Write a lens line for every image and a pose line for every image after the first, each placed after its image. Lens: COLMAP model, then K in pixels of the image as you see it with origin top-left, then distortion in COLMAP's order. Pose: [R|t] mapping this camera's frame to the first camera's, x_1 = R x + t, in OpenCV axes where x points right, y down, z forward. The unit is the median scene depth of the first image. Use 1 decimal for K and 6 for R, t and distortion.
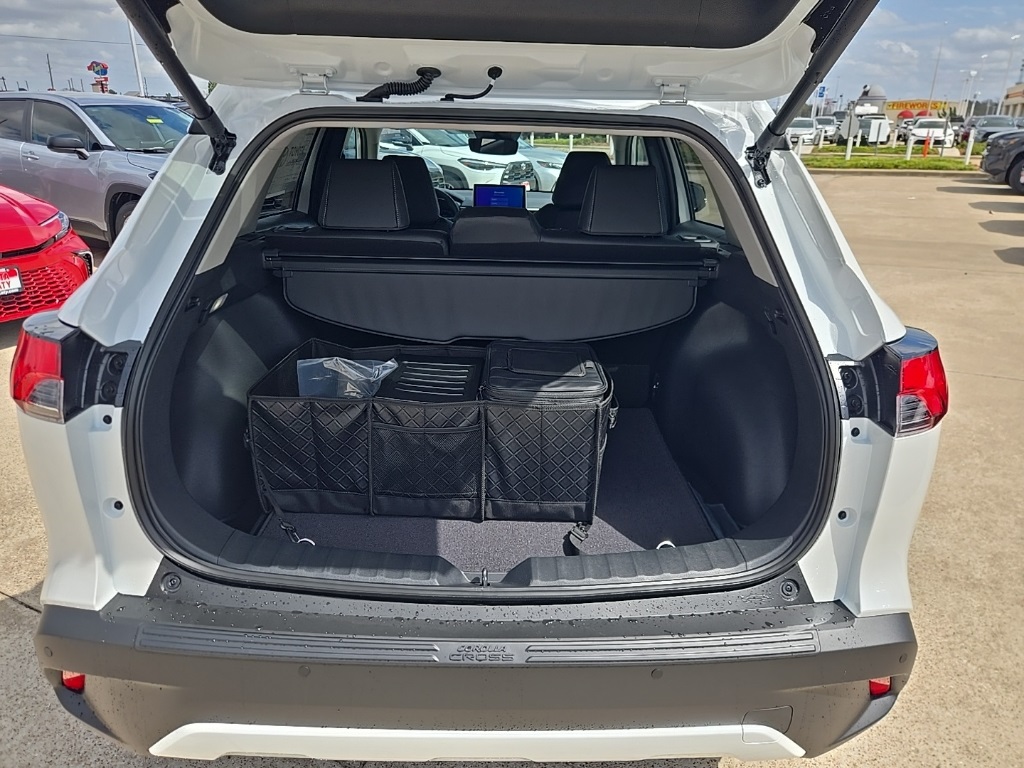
lens RADIAL K [[686.1, 0, 512.0], [0, 686.1, 384.0], [0, 0, 1]] dist [0.054818, -0.039263]
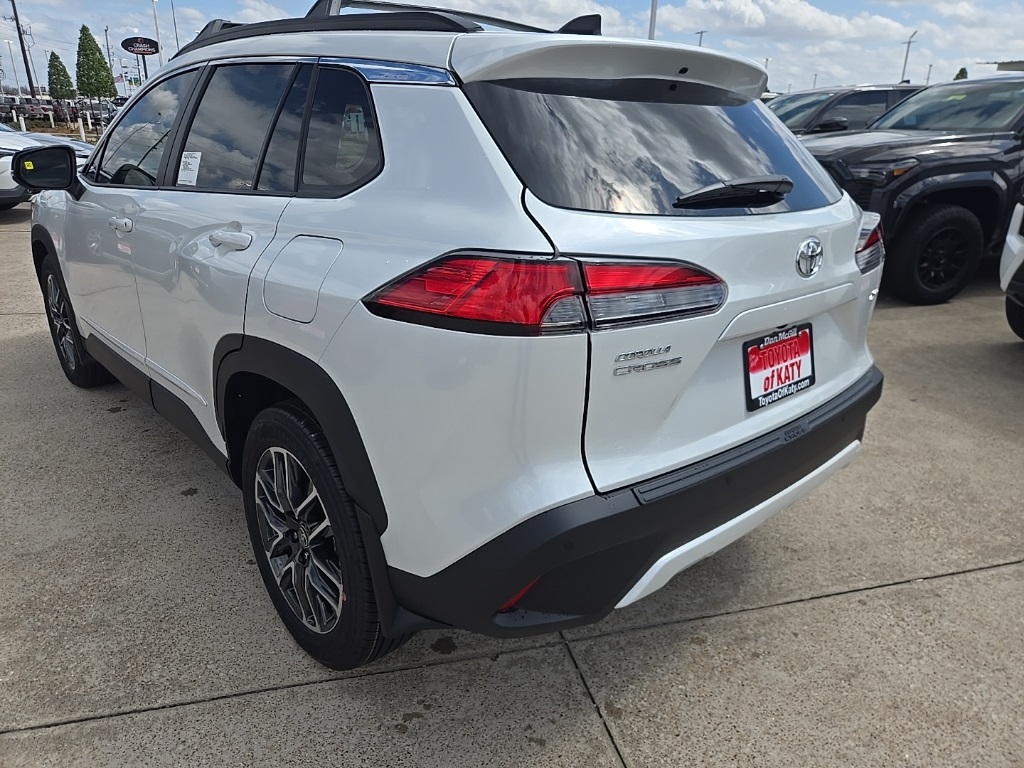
lens RADIAL K [[686.1, 0, 512.0], [0, 686.1, 384.0], [0, 0, 1]] dist [0.054818, -0.039263]
pose [[0.757289, -0.226943, 0.612381, -0.228423], [0.218627, 0.971674, 0.089733, 0.001954], [-0.615399, 0.065929, 0.785454, 0.027172]]
